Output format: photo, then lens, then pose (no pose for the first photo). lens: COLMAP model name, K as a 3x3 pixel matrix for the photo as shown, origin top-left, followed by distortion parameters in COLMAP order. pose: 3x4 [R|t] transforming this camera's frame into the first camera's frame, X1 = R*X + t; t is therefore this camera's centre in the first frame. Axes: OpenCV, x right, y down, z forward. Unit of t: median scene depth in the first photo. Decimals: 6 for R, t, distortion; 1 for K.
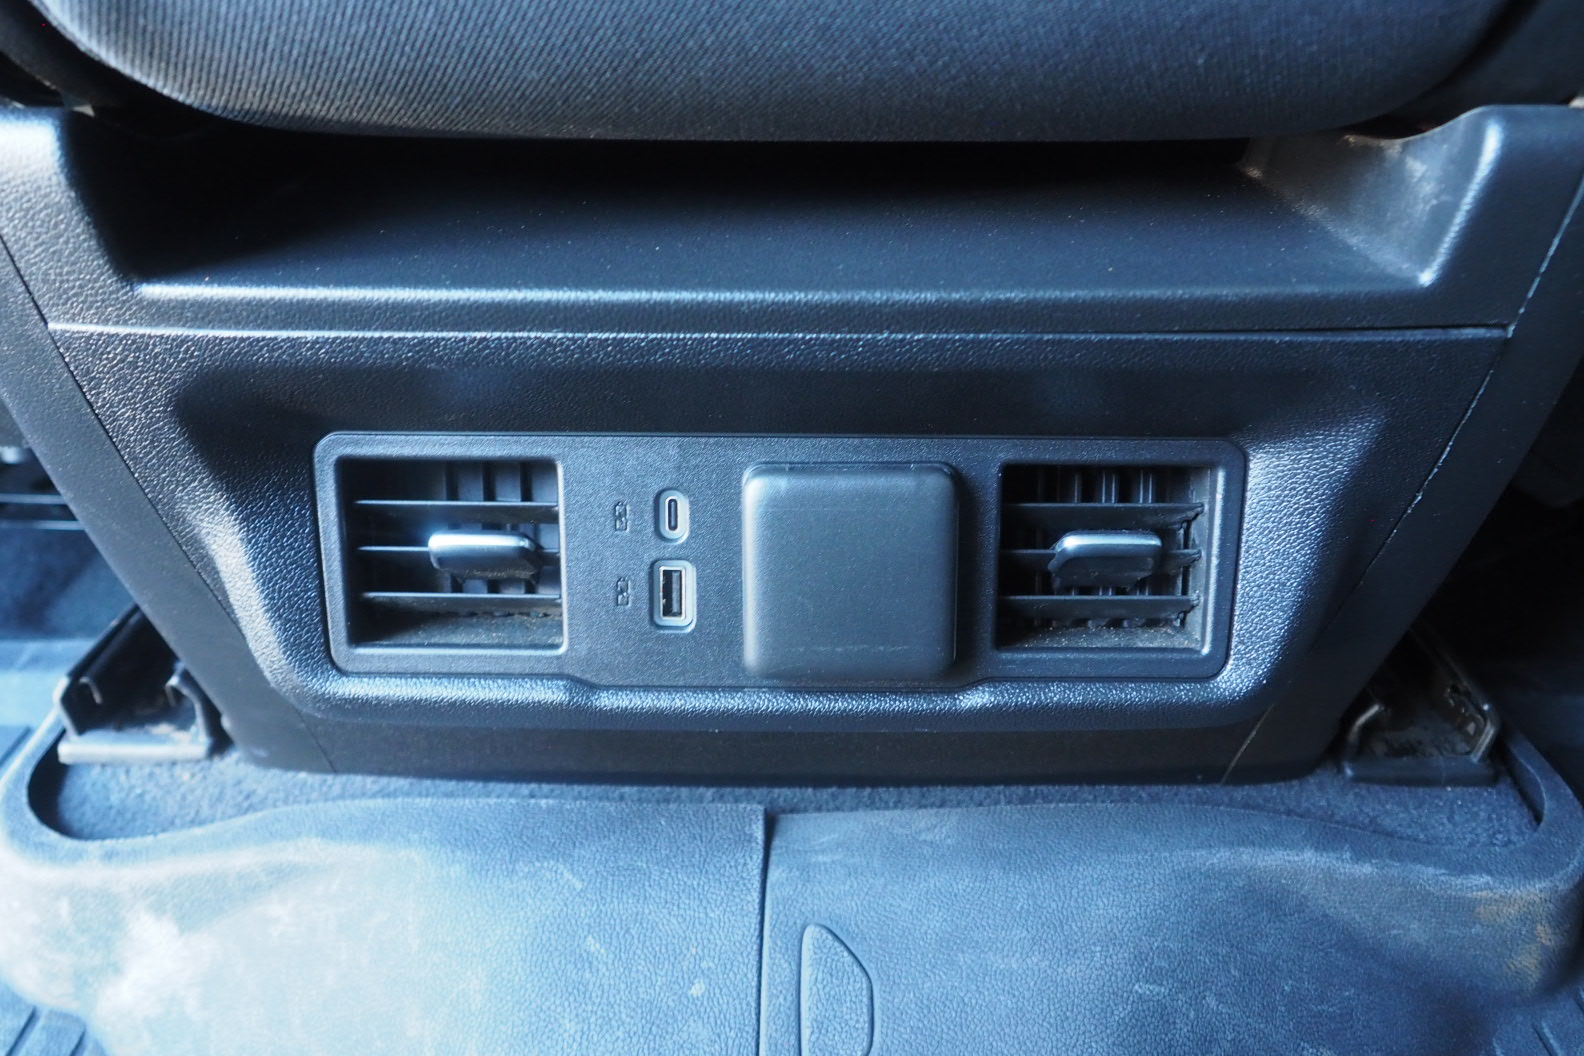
lens RADIAL K [[1146.9, 0, 799.6], [0, 1146.9, 530.9], [0, 0, 1]] dist [-0.030810, 0.001657]
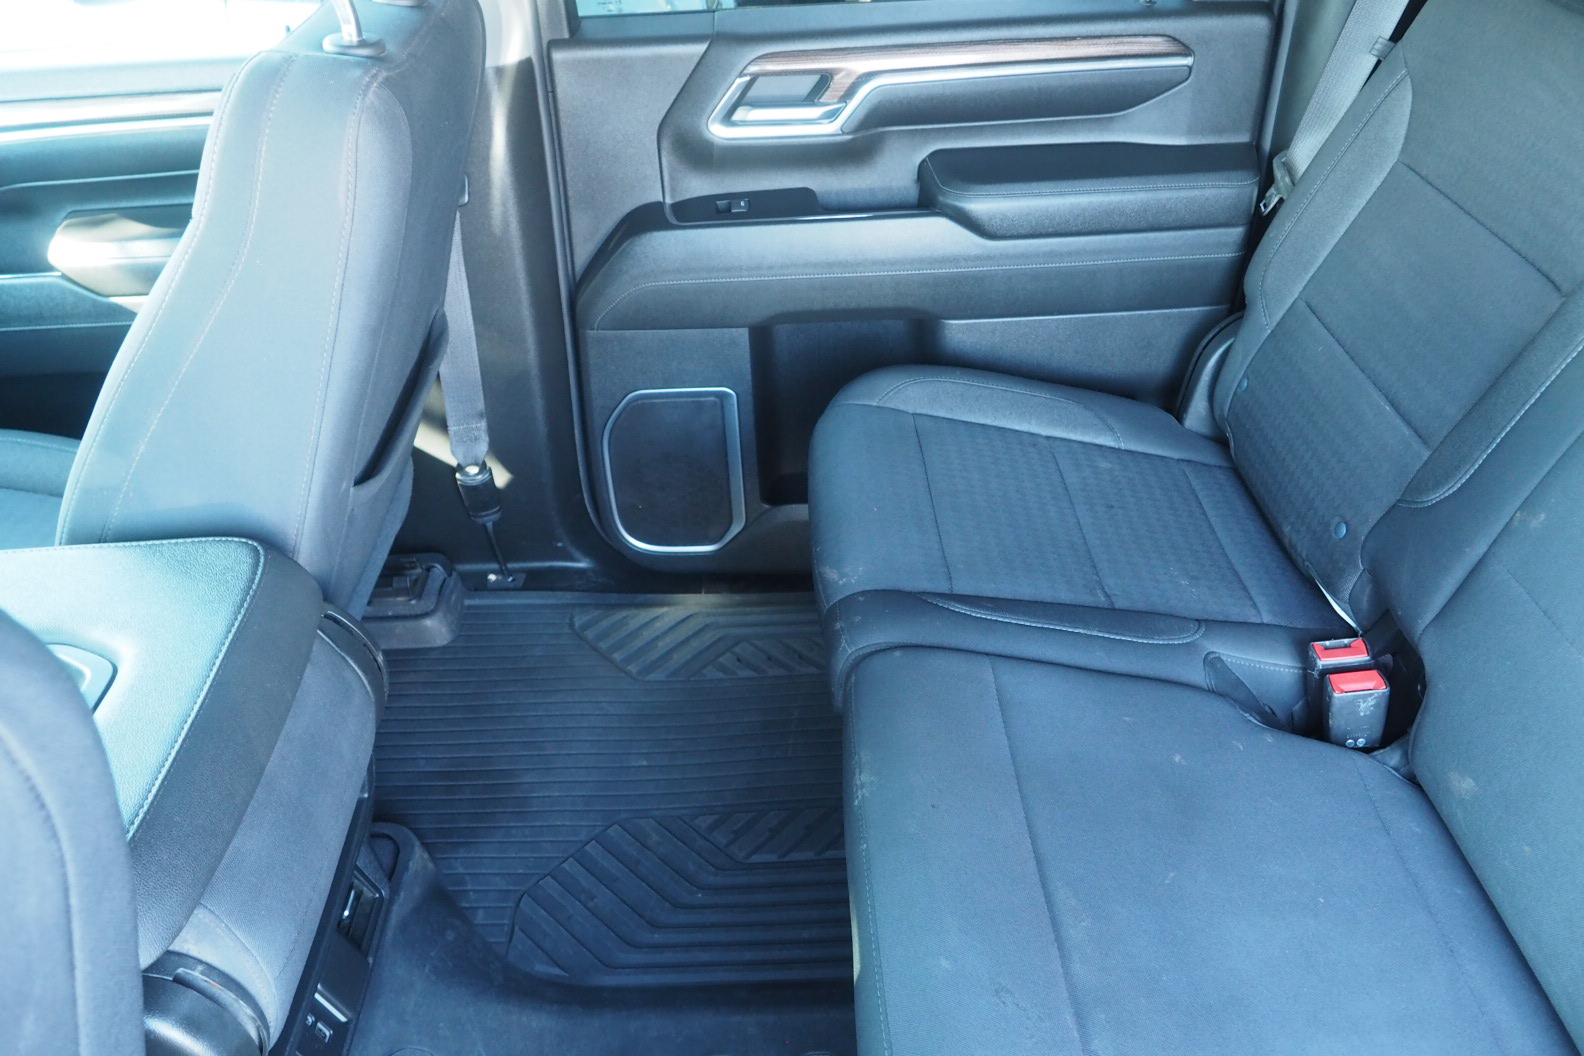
lens RADIAL K [[1197.7, 0, 792.0], [0, 1197.7, 528.0], [0, 0, 1]] dist [-0.007700, 0.007003]
pose [[-0.024549, -0.600586, 0.799184, -1.502820], [0.548086, 0.660484, 0.513189, -1.428549], [-0.836062, 0.450619, 0.312958, -1.316665]]
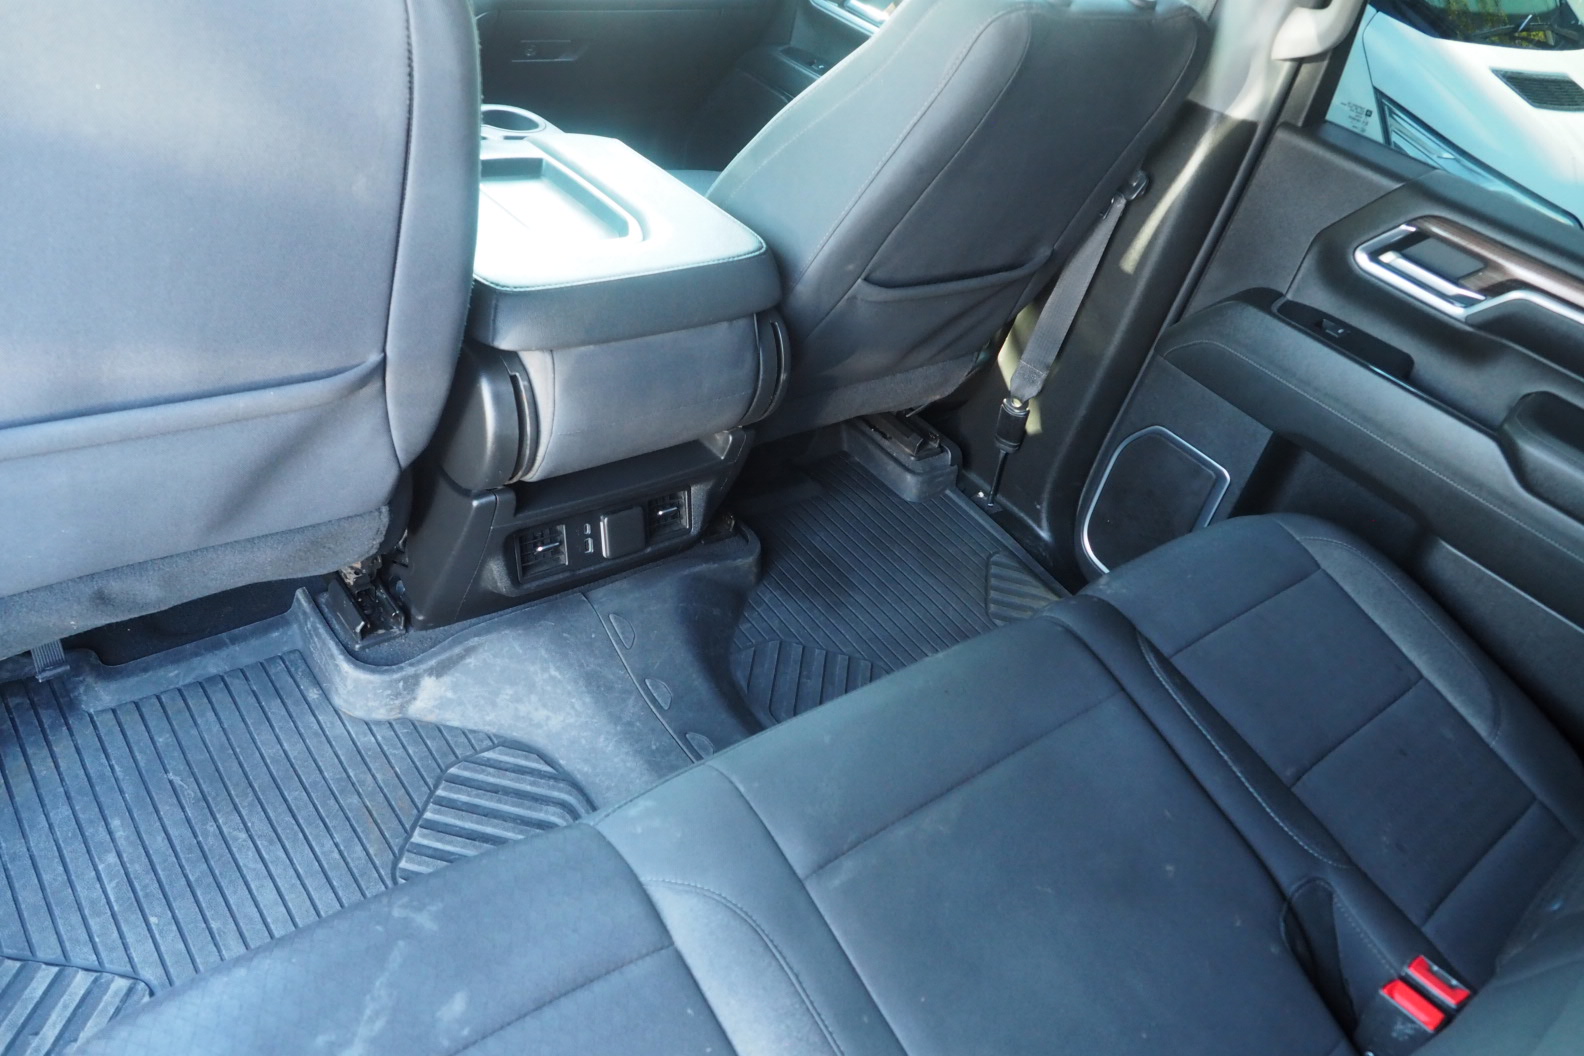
lens RADIAL K [[1136.5, 0, 802.5], [0, 1136.5, 533.5], [0, 0, 1]] dist [-0.009000, 0.001744]
pose [[0.761539, -0.255262, 0.595734, -1.674509], [0.141966, 0.962551, 0.230959, -0.712720], [-0.632380, -0.091310, 0.769258, -2.332419]]
